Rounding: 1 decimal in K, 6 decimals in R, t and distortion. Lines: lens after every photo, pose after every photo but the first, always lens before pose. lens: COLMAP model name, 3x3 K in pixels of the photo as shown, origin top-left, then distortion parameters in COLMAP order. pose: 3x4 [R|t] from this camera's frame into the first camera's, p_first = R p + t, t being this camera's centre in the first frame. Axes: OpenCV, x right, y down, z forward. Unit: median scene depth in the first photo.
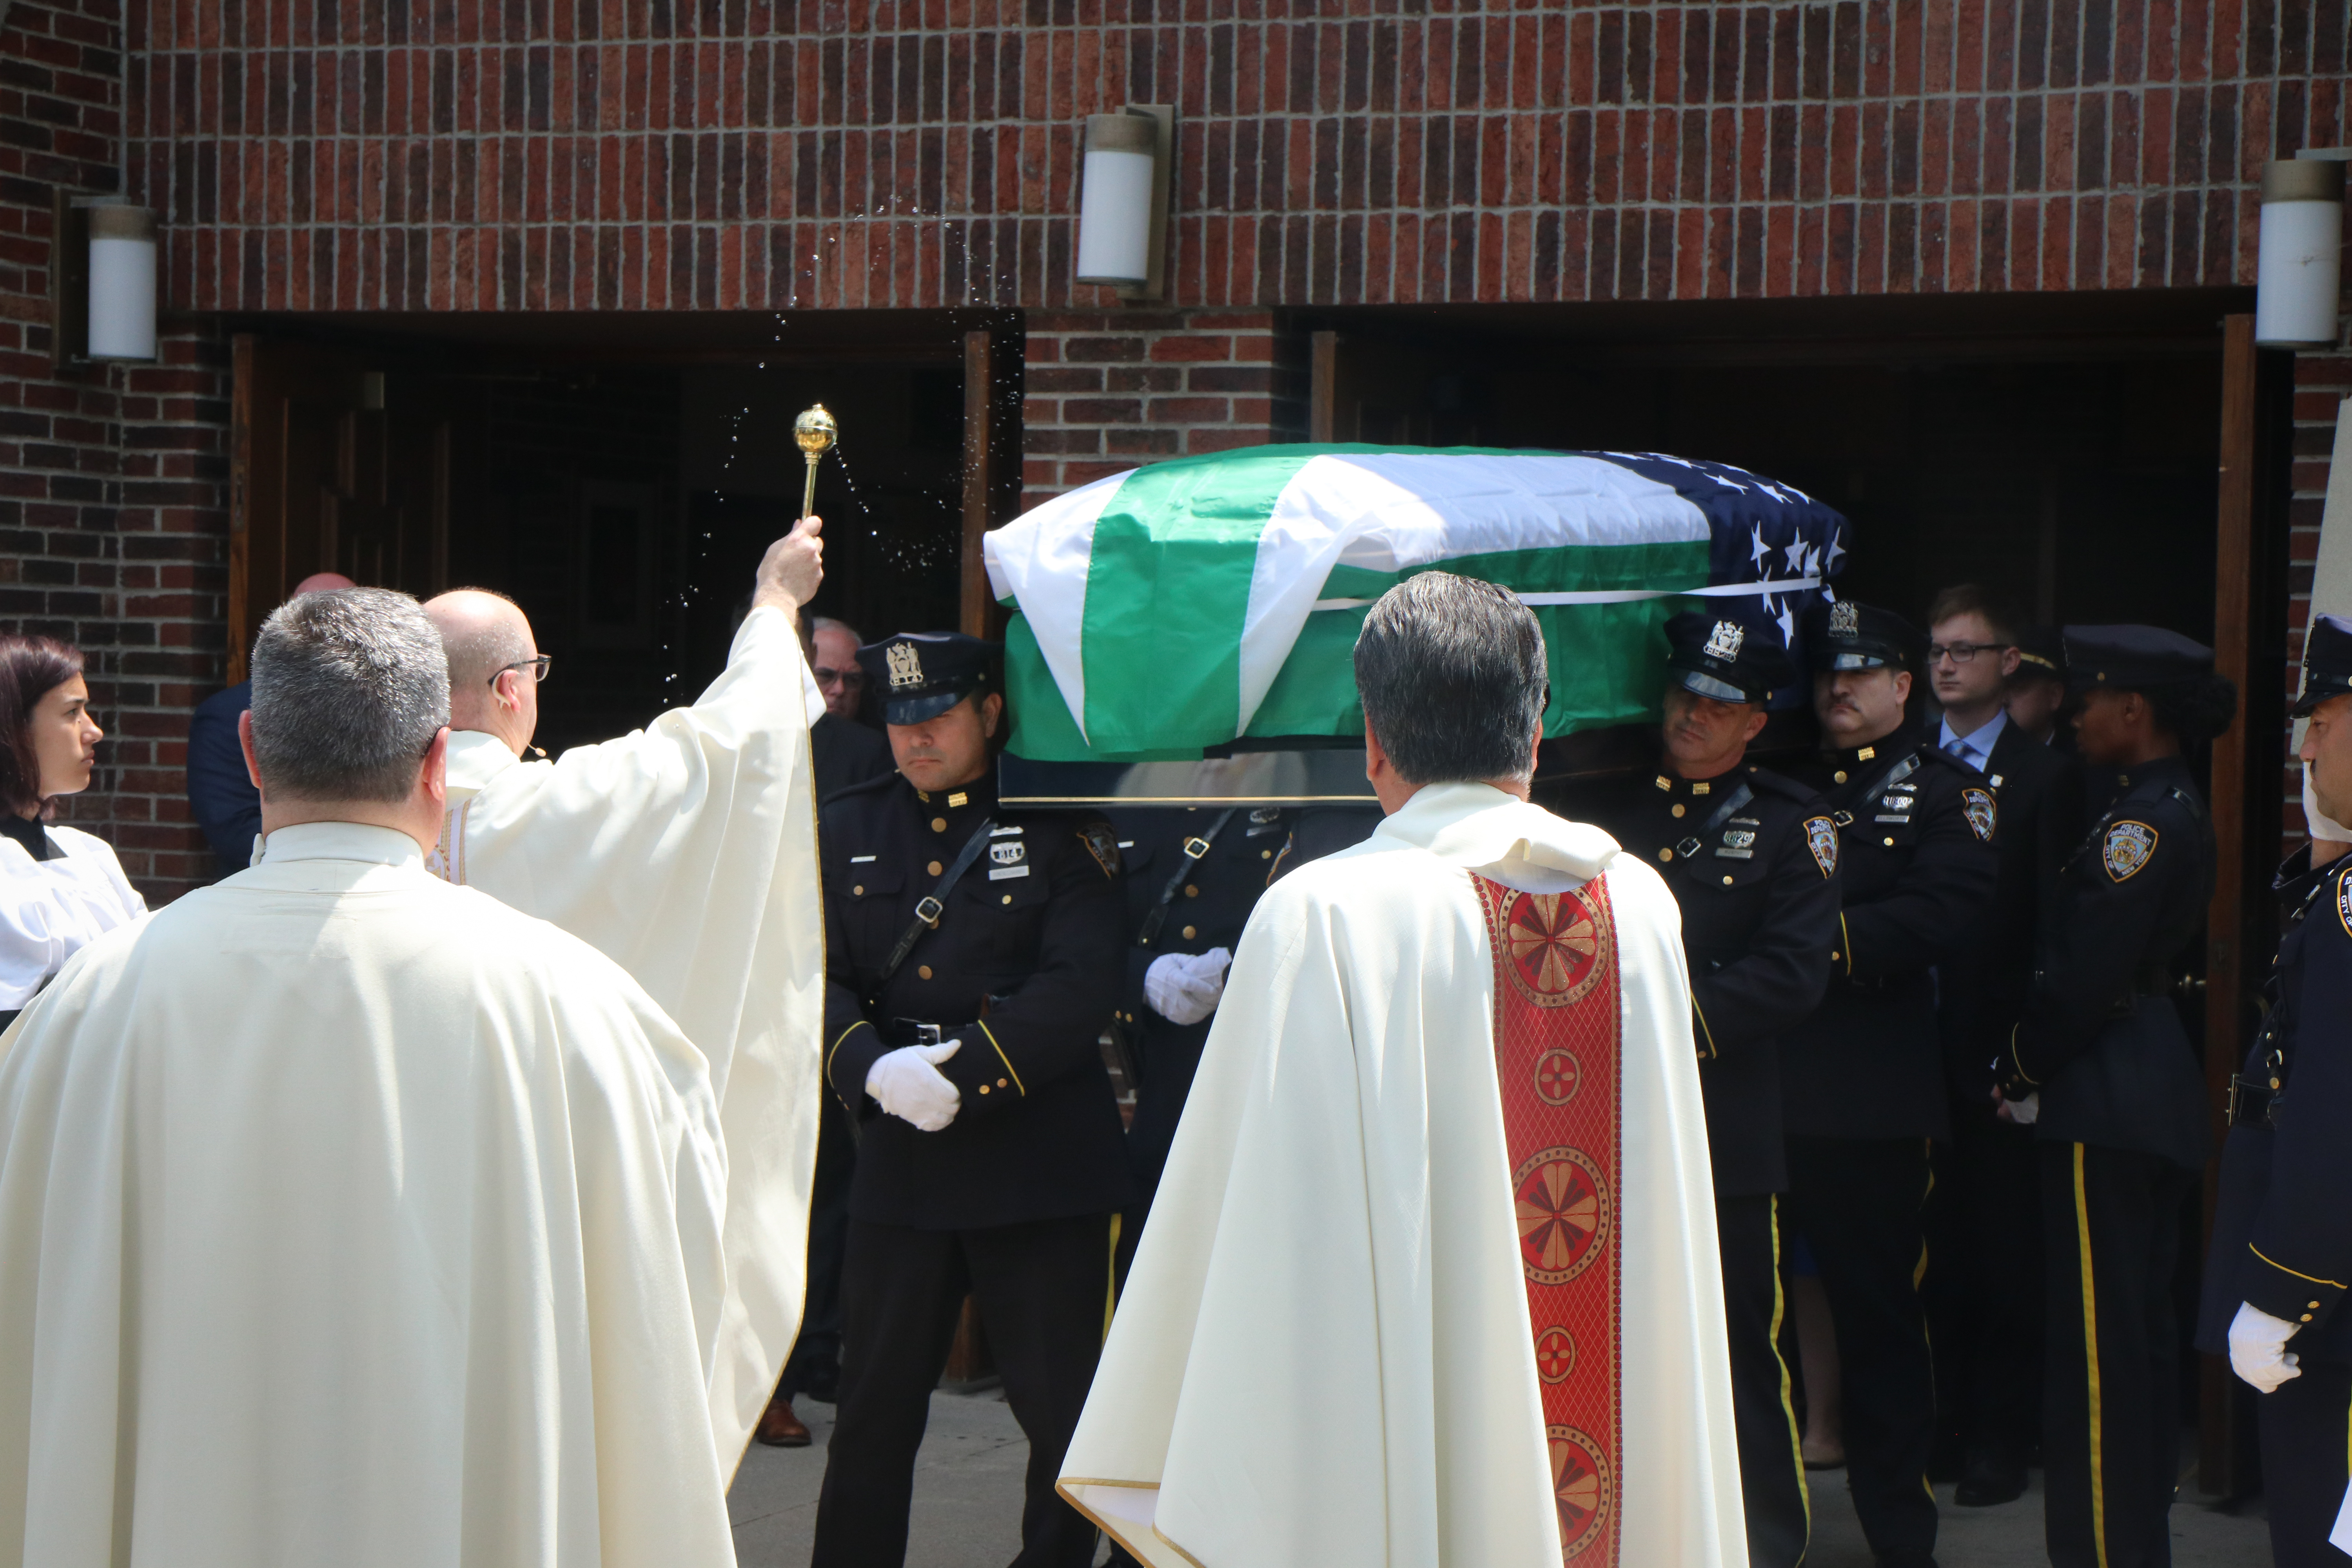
lens RADIAL K [[5435.3, 0, 1197.7], [0, 5435.3, 778.2], [0, 0, 1]] dist [0.436186, 0.000000]
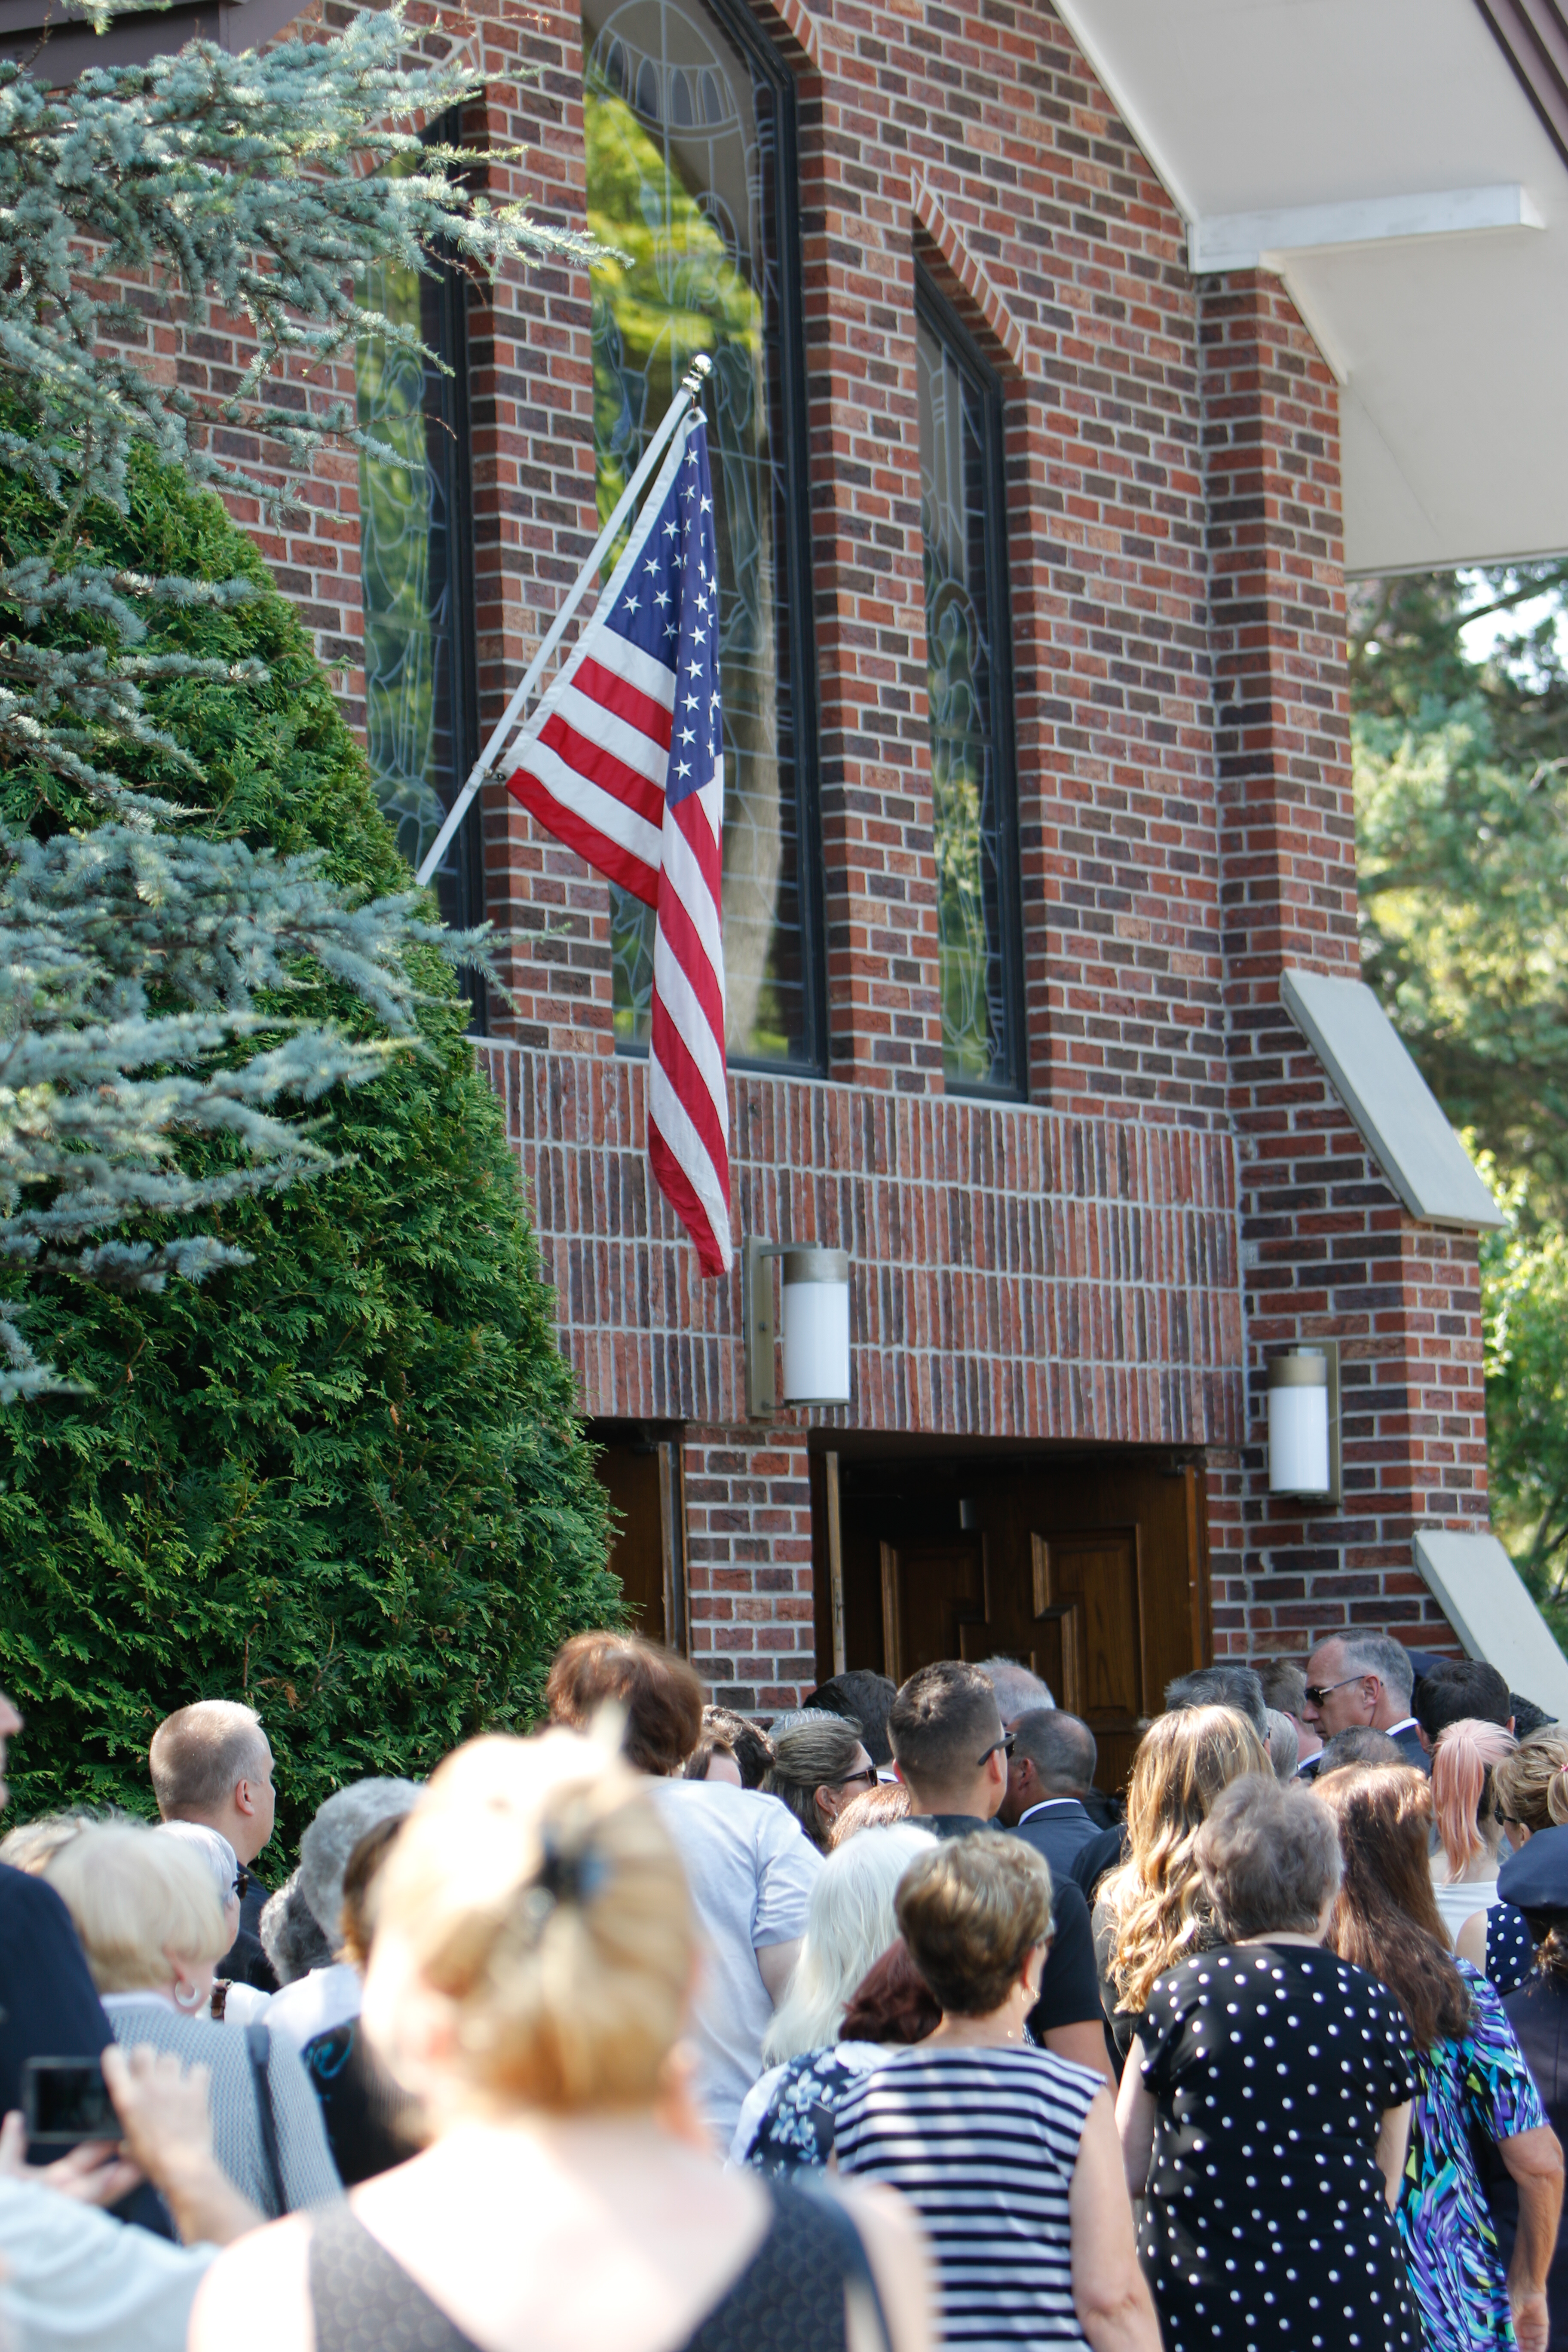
lens RADIAL K [[8931.8, 0, 783.9], [0, 8931.8, 1176.0], [0, 0, 1]] dist [-0.337664, 0.000000]
pose [[0.061992, 0.045065, 0.997059, -1.755381], [0.040846, 0.998029, -0.047649, -0.051955], [-0.997240, 0.043680, 0.060029, 0.894400]]
